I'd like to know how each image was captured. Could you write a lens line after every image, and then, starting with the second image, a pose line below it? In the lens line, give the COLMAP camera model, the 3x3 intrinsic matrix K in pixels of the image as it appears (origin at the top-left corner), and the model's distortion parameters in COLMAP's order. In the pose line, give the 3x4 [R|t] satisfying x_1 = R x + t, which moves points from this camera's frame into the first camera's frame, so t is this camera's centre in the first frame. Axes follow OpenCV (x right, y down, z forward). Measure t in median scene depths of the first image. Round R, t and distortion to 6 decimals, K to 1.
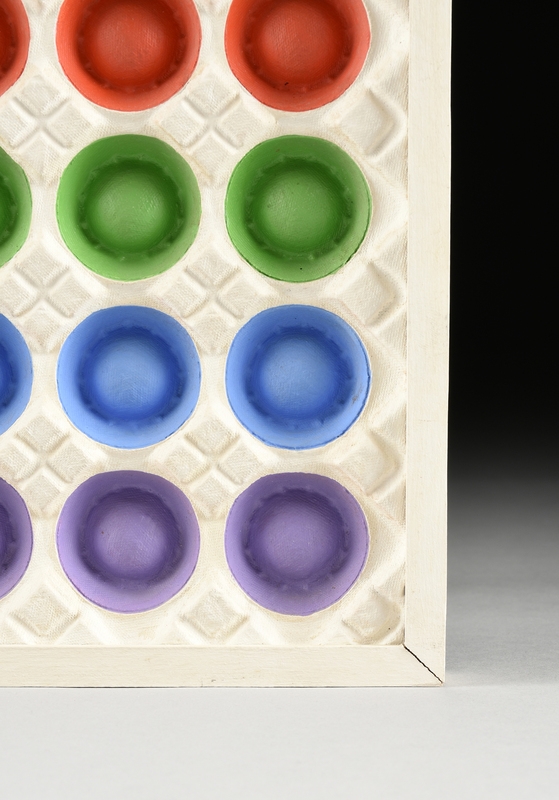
lens RADIAL K [[2442.9, 0, 280.0], [0, 2442.9, 398.1], [0, 0, 1]] dist [0.028318, 0.000000]
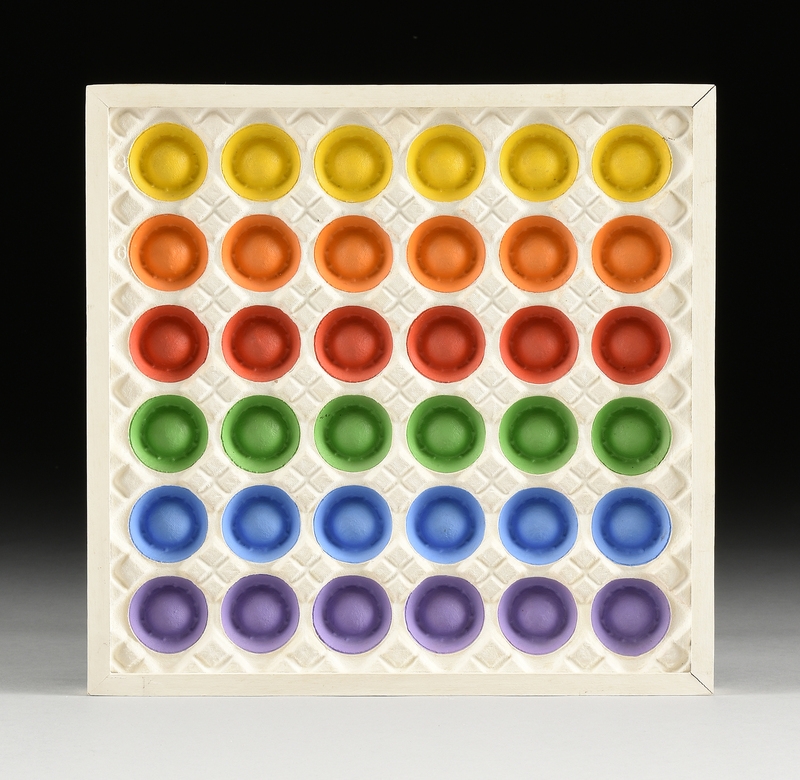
lens RADIAL K [[2729.0, 0, 398.6], [0, 2729.0, 392.4], [0, 0, 1]] dist [0.081530, 0.000000]
pose [[0.998900, -0.006134, -0.046493, -0.071259], [0.006377, 0.999967, 0.005083, -0.120416], [0.046461, -0.005374, 0.998906, -1.050729]]
